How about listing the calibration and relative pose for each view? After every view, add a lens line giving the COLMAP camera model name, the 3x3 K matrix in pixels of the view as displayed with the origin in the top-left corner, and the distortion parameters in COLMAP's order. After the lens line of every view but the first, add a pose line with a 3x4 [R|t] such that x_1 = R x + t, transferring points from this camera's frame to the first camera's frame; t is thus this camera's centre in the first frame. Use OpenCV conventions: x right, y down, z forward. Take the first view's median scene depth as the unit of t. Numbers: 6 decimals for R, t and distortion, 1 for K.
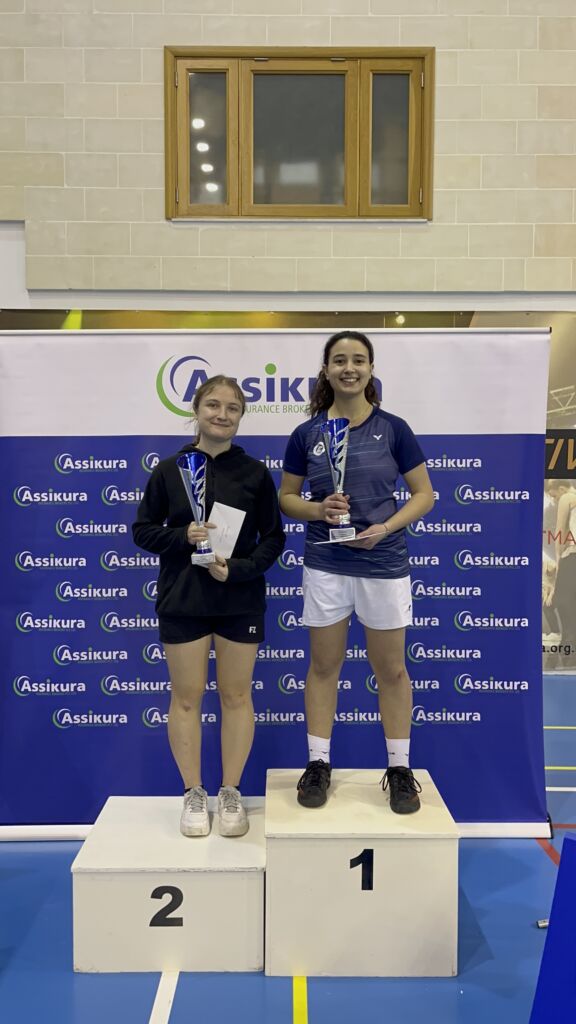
lens RADIAL K [[829.8, 0, 288.0], [0, 829.8, 512.0], [0, 0, 1]] dist [0.009303, -0.000305]
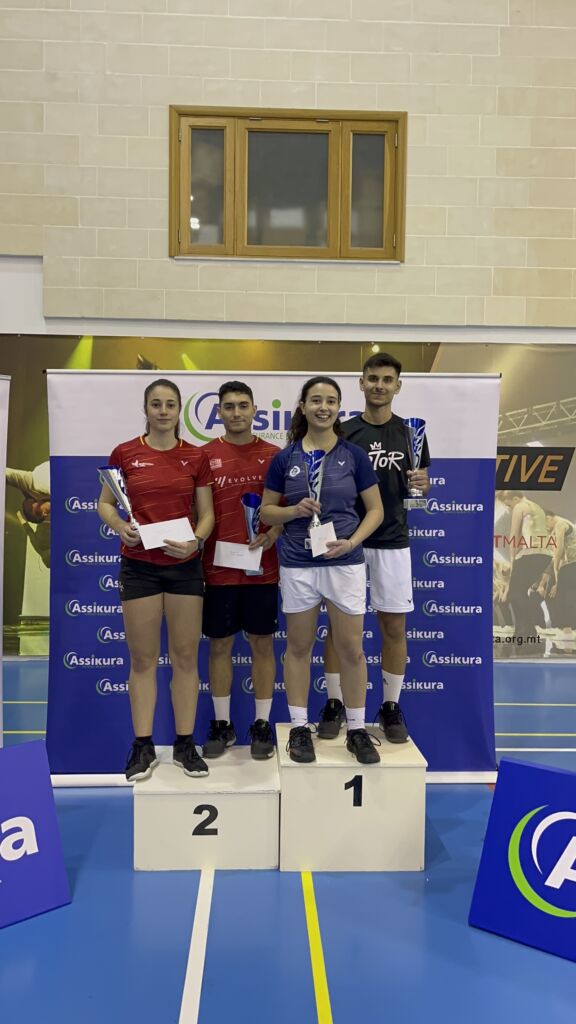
lens RADIAL K [[819.1, 0, 287.6], [0, 819.1, 505.6], [0, 0, 1]] dist [0.007166, 0.001385]
pose [[0.999277, 0.008017, 0.037167, -0.025541], [-0.007579, 0.999900, -0.011931, -0.003194], [-0.037259, 0.011640, 0.999238, -0.115155]]
